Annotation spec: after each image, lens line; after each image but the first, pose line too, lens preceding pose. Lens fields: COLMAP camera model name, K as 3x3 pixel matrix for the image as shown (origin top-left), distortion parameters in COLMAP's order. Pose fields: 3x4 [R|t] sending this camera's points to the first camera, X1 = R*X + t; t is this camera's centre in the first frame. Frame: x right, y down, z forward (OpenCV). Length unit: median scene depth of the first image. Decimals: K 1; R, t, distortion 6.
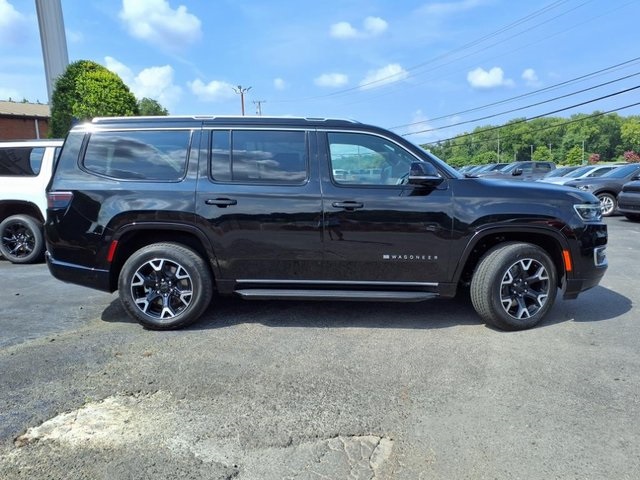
lens RADIAL K [[526.3, 0, 320.0], [0, 526.3, 240.0], [0, 0, 1]] dist [0.036984, -0.005244]
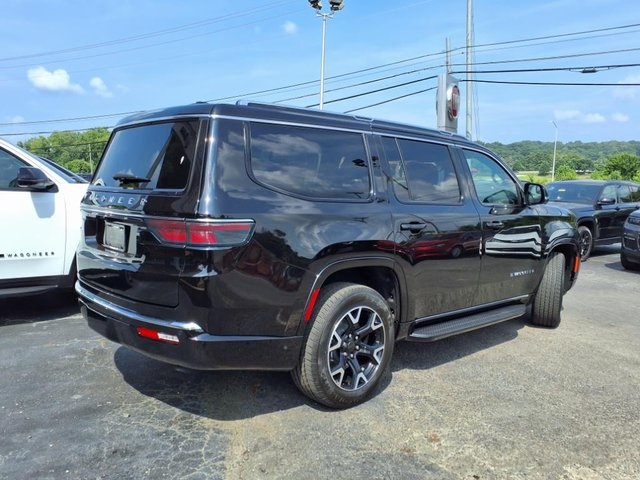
lens RADIAL K [[526.3, 0, 320.0], [0, 526.3, 240.0], [0, 0, 1]] dist [0.036984, -0.005244]
pose [[0.678507, -0.037169, 0.733653, -0.860550], [0.051385, 0.998674, 0.003073, -0.060198], [-0.732794, 0.035613, 0.679517, 0.544990]]
